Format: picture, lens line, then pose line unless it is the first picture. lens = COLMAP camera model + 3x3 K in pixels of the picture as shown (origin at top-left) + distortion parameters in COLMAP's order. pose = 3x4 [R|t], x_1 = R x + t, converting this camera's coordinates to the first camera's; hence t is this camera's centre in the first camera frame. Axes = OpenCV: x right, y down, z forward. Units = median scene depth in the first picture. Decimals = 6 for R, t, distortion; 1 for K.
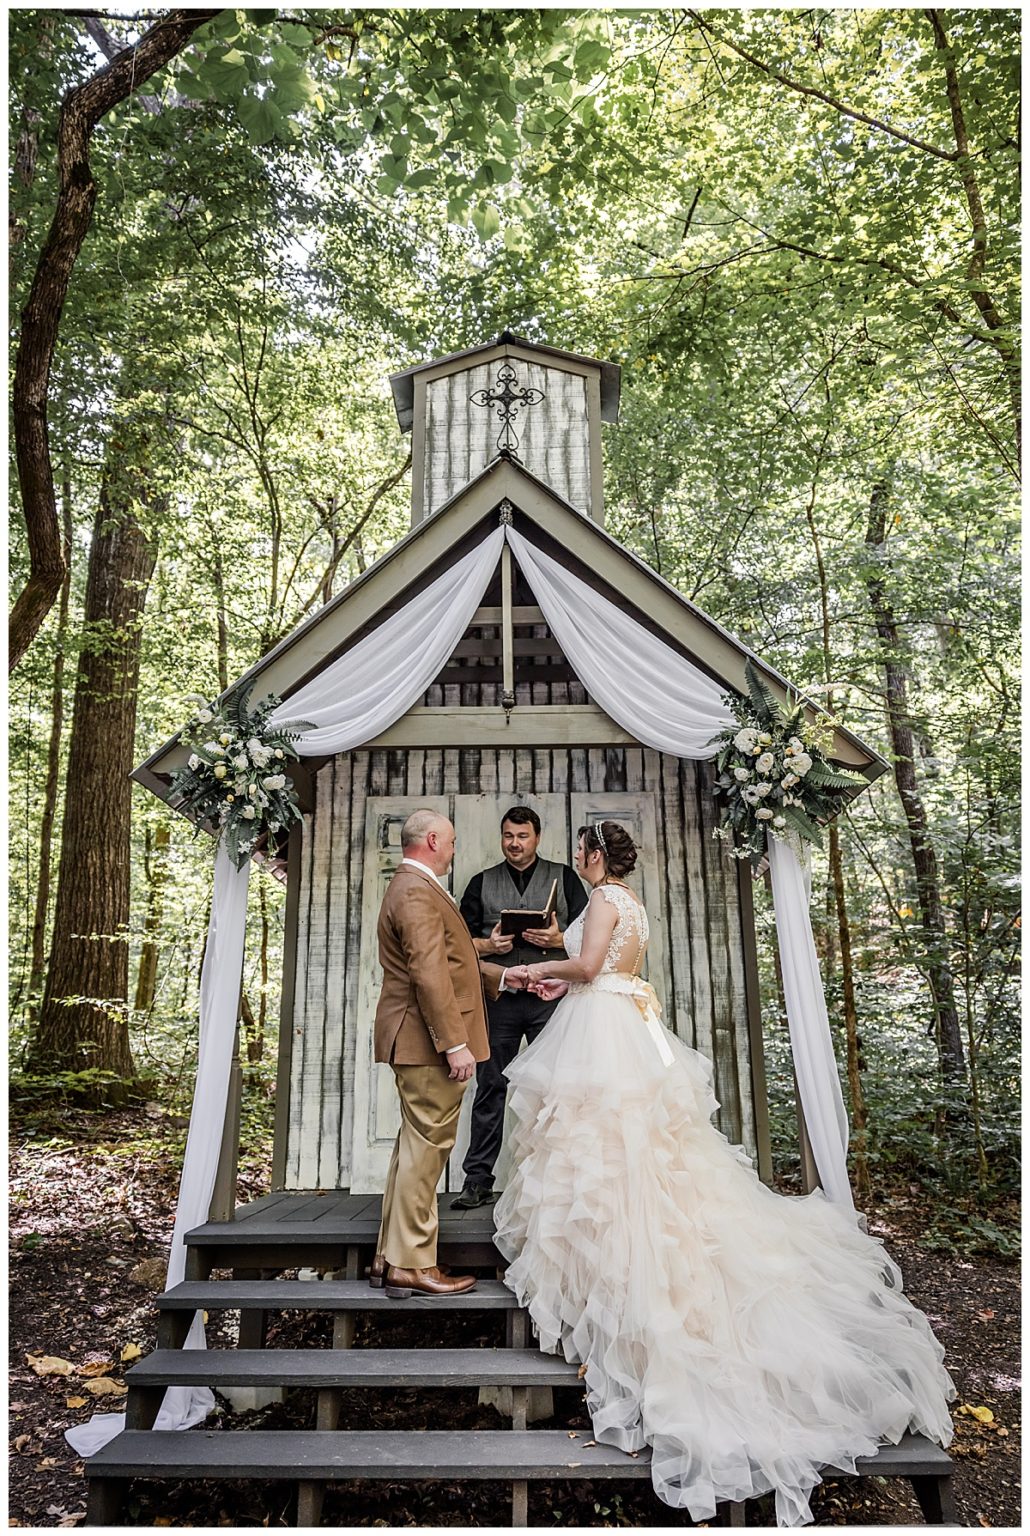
lens RADIAL K [[1037.2, 0, 518.9], [0, 1037.2, 777.9], [0, 0, 1]] dist [0.016167, 0.000143]
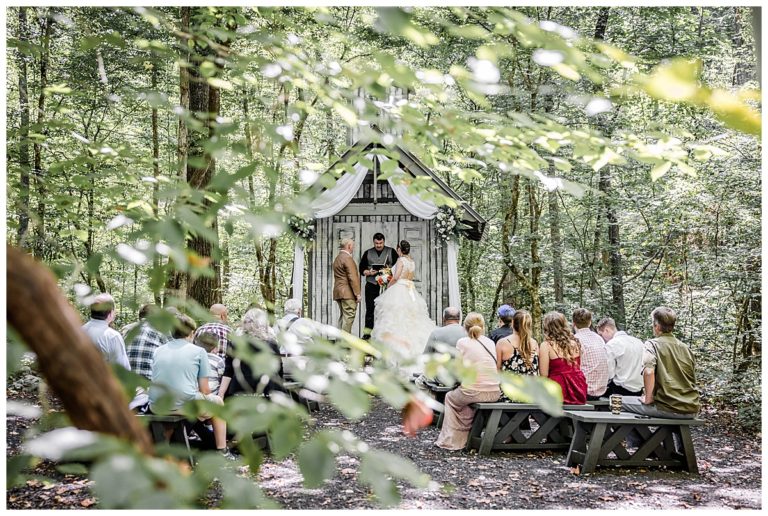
lens RADIAL K [[518.6, 0, 384.0], [0, 518.6, 258.0], [0, 0, 1]] dist [0.016167, 0.000143]
pose [[0.999454, 0.003544, -0.032836, 0.082609], [0.001081, 0.990181, 0.139786, -0.141388], [0.033009, -0.139745, 0.989637, -0.807416]]
